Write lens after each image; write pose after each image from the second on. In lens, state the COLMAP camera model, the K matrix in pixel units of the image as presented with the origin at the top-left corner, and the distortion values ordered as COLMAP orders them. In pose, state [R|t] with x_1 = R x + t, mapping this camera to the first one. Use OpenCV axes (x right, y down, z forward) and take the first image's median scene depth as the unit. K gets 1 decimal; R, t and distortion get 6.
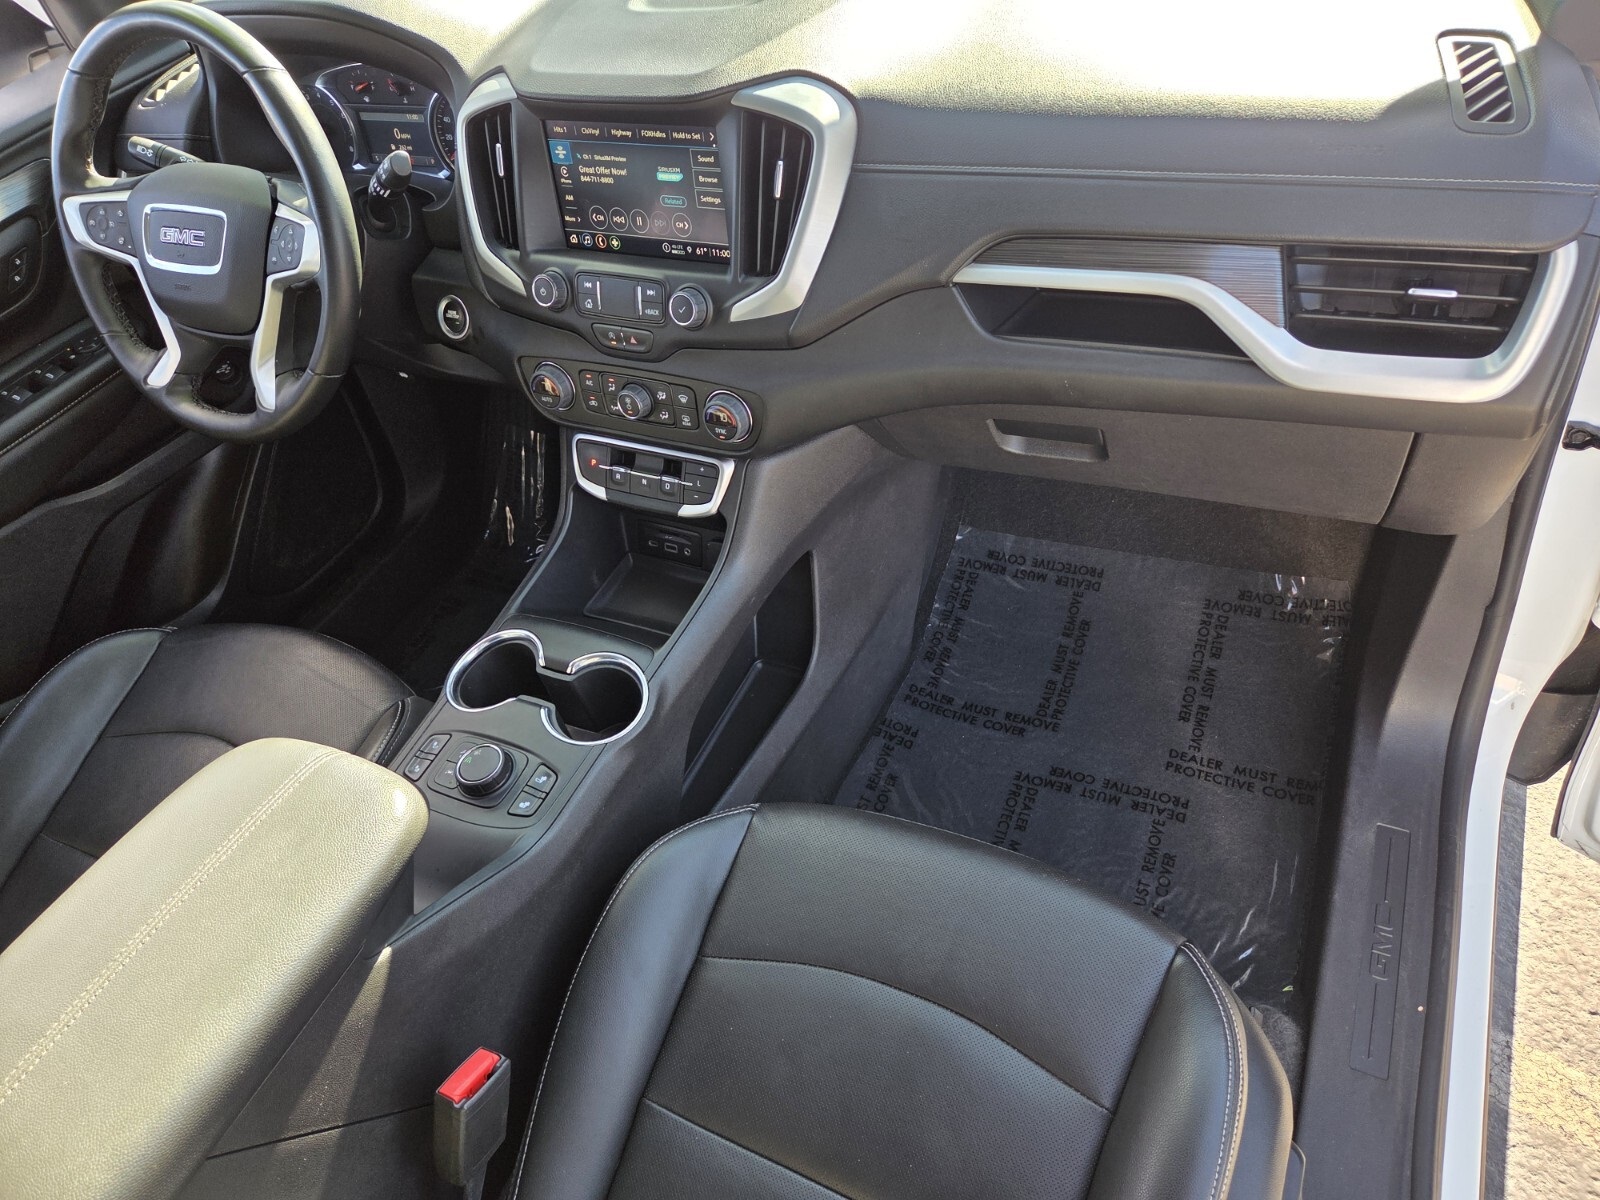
lens RADIAL K [[994.4, 0, 800.0], [0, 994.4, 600.0], [0, 0, 1]] dist [0.001296, -0.002840]
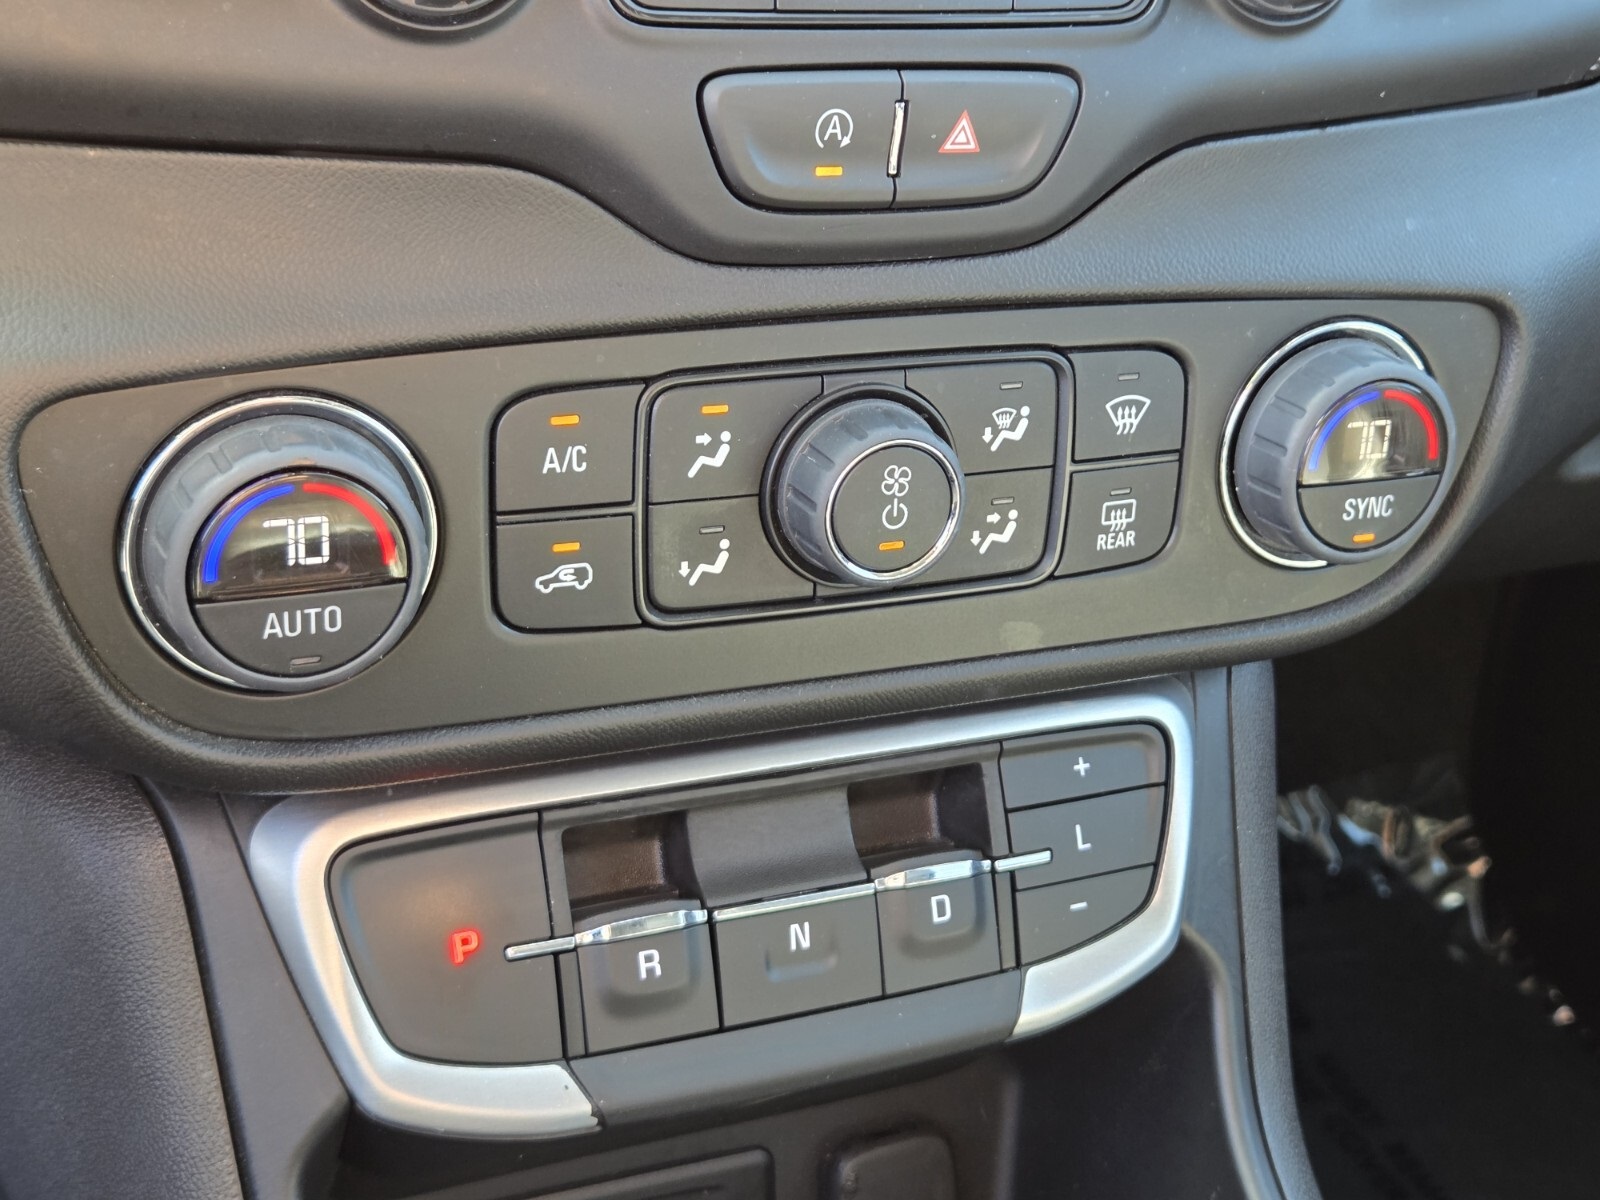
lens RADIAL K [[2217.9, 0, 800.0], [0, 2217.9, 600.0], [0, 0, 1]] dist [0.118260, -0.349030]
pose [[0.631904, -0.196861, 0.749629, -0.511550], [0.387091, 0.918097, -0.085198, -0.156815], [-0.671460, 0.344011, 0.656352, 0.772477]]
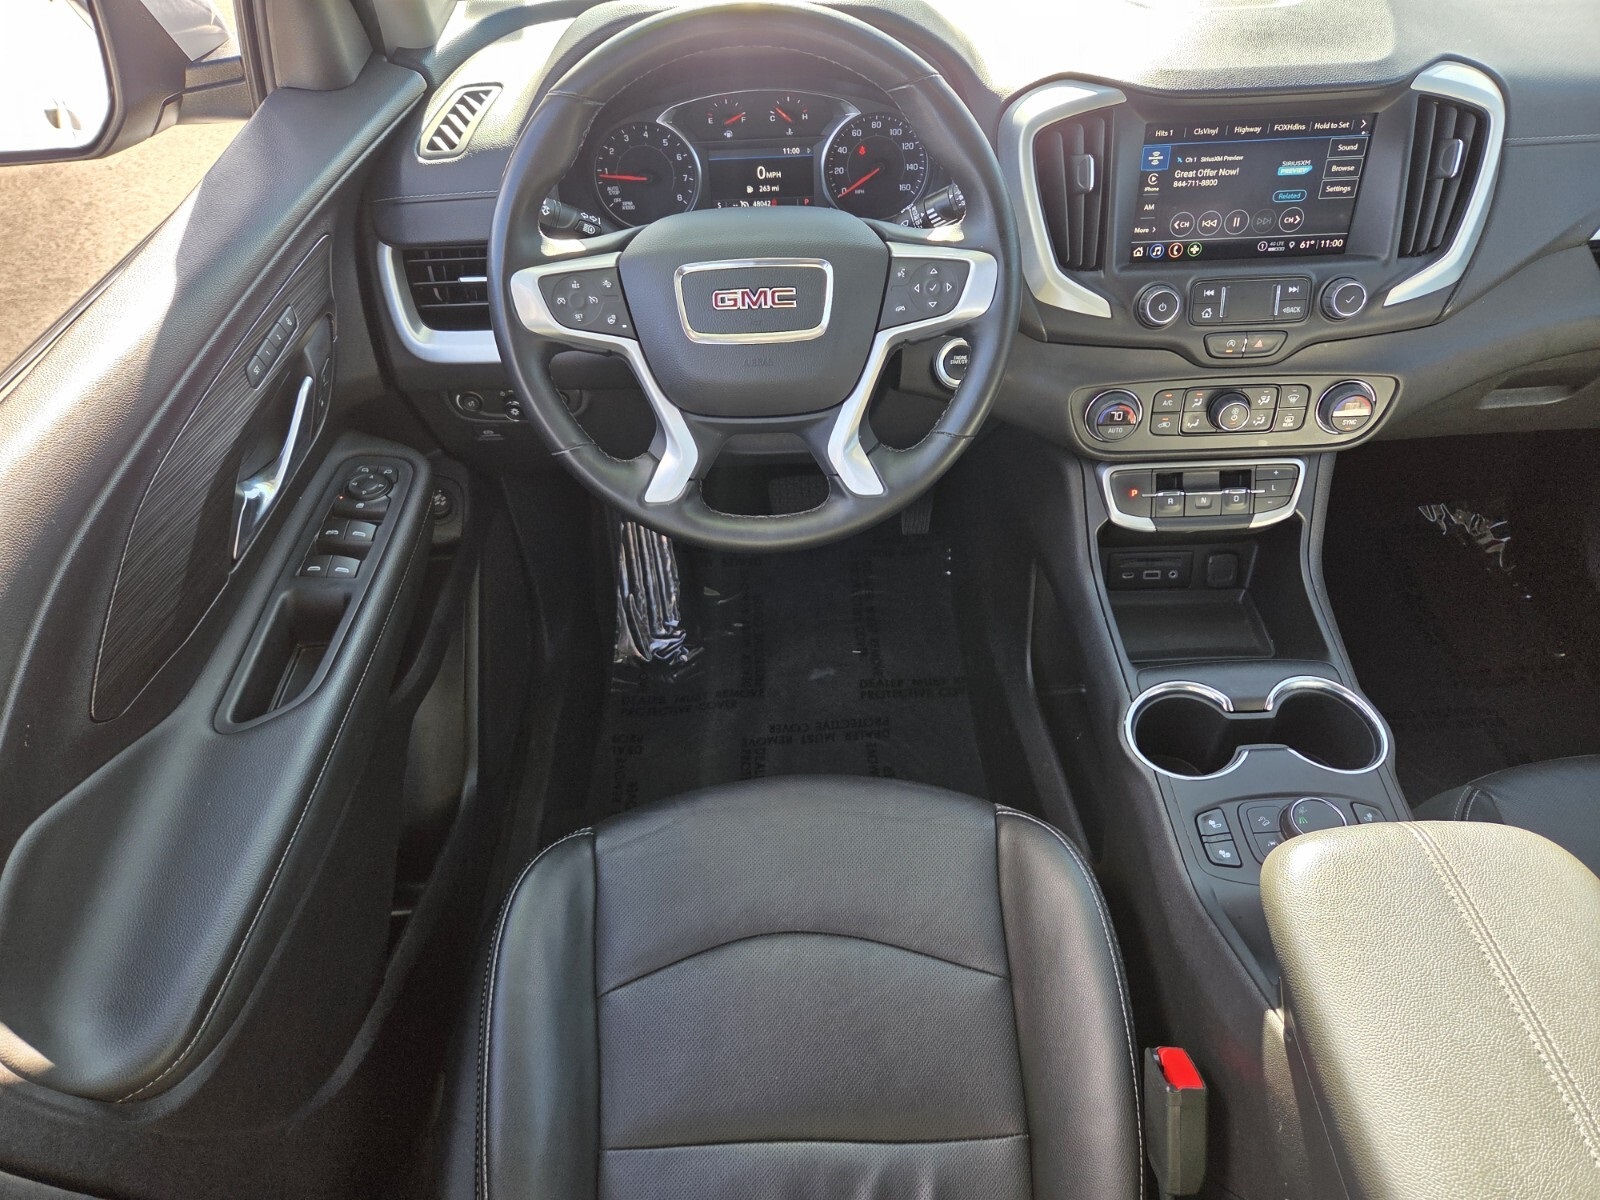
lens RADIAL K [[1041.8, 0, 802.0], [0, 1041.8, 591.0], [0, 0, 1]] dist [0.019718, -0.003550]
pose [[0.900697, -0.218003, 0.375791, -0.977375], [0.248056, 0.968187, -0.032880, -0.108320], [-0.356668, 0.122832, 0.926121, 0.260653]]
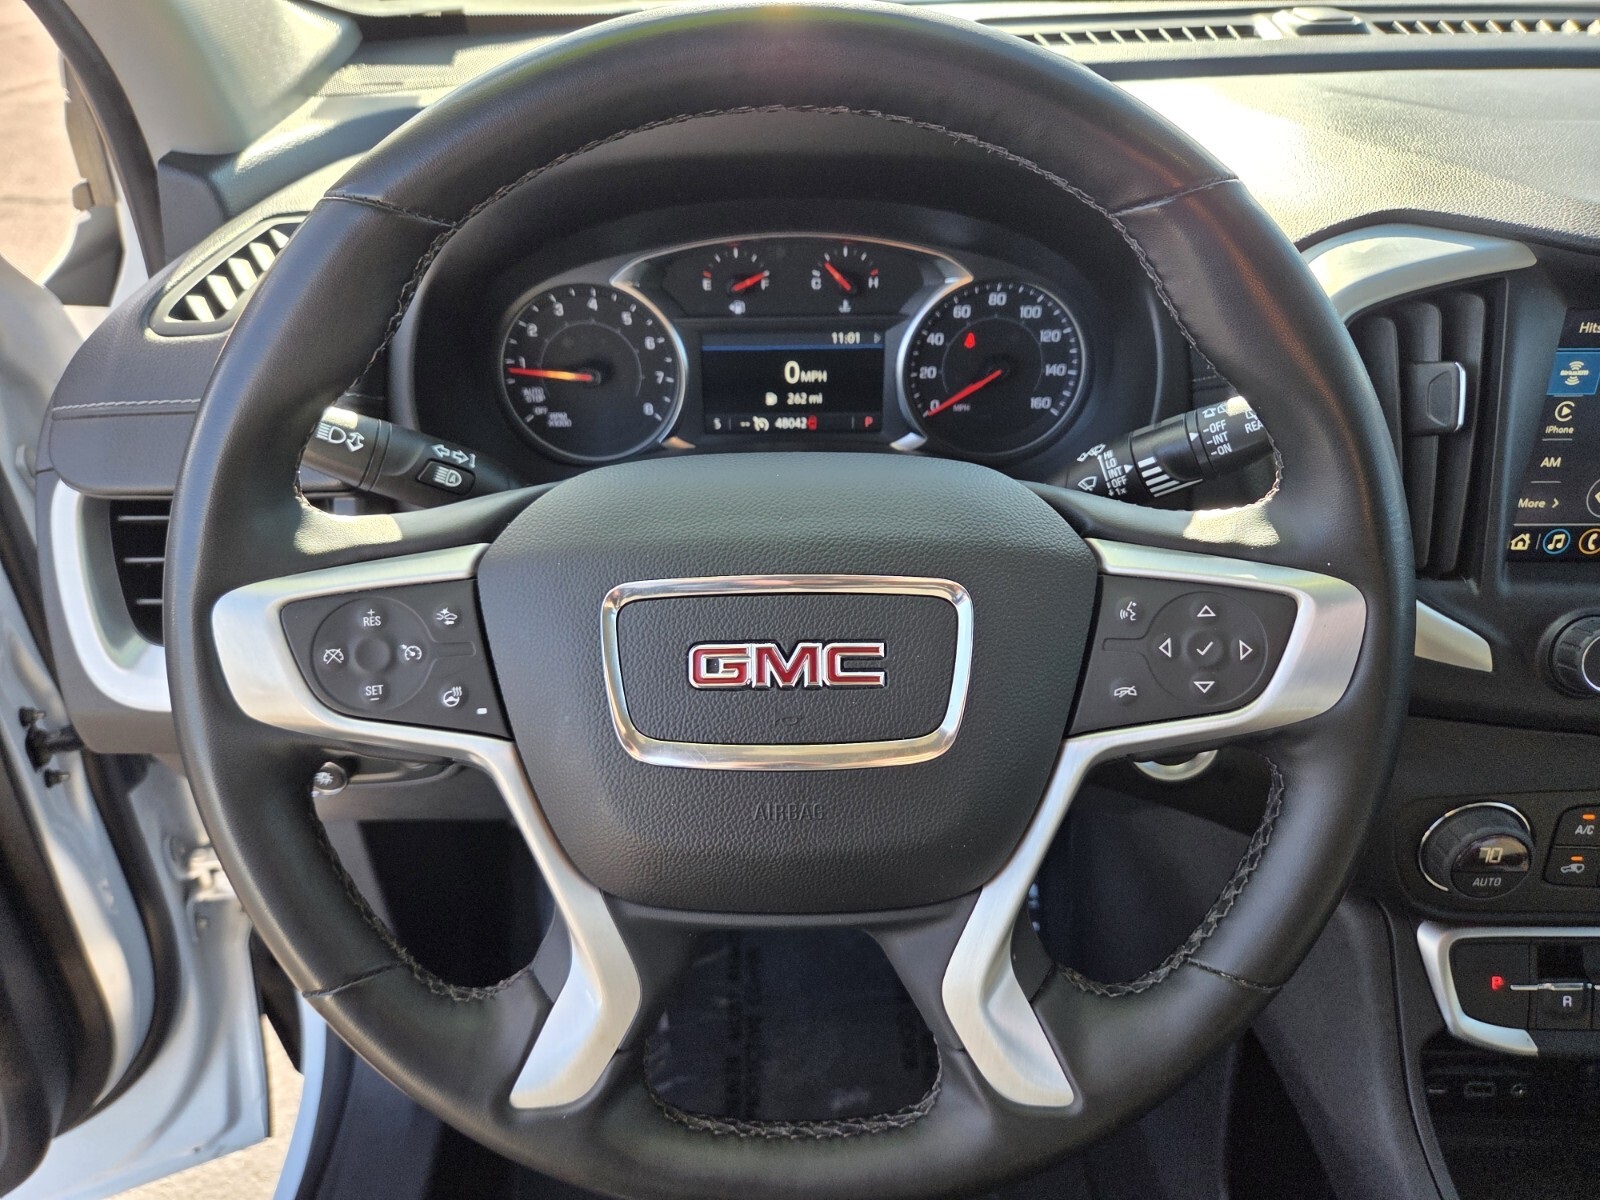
lens RADIAL K [[1078.5, 0, 800.0], [0, 1078.5, 600.0], [0, 0, 1]] dist [0.021836, -0.035233]
pose [[0.904092, -0.129755, 0.407163, -0.784615], [0.221772, 0.956904, -0.187490, -0.328040], [-0.365288, 0.259806, 0.893905, 0.694362]]
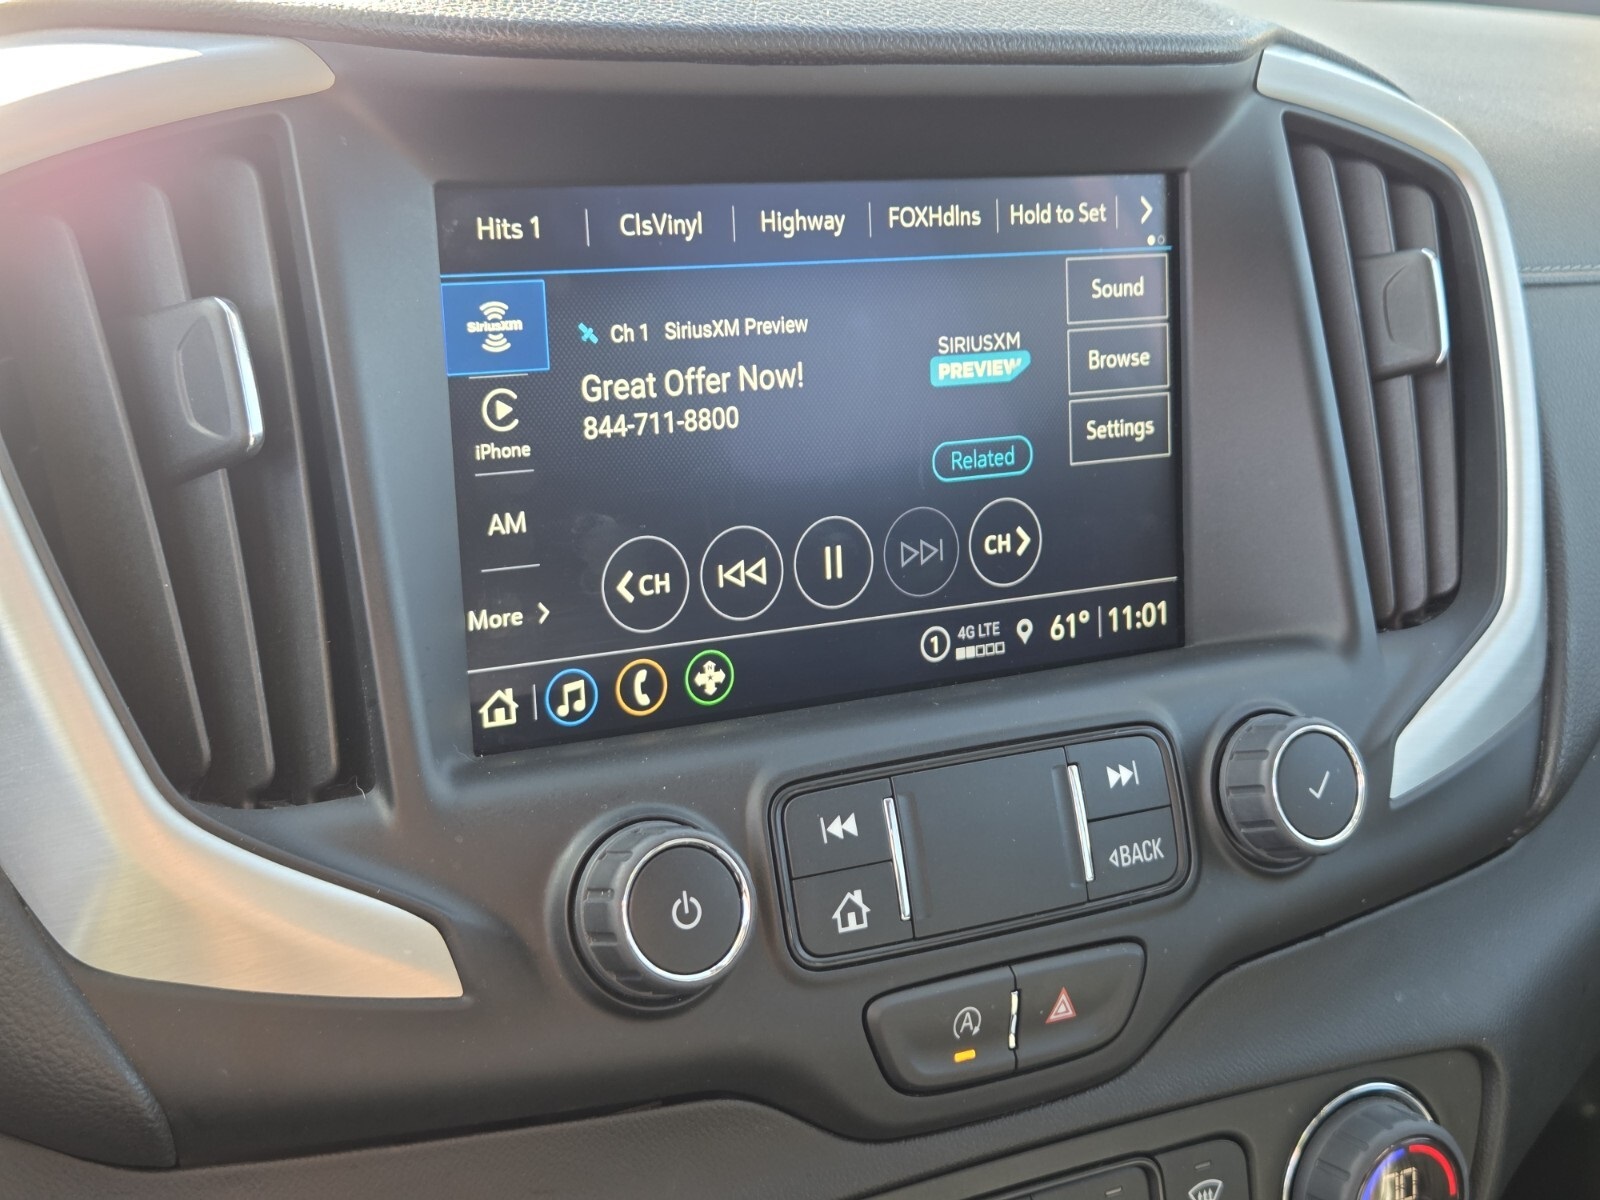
lens RADIAL K [[2217.9, 0, 800.0], [0, 2217.9, 600.0], [0, 0, 1]] dist [0.118260, -0.349030]
pose [[0.542726, -0.087325, 0.835358, -0.612264], [0.500011, 0.832730, -0.237803, -0.245541], [-0.674861, 0.546749, 0.495608, 0.733015]]
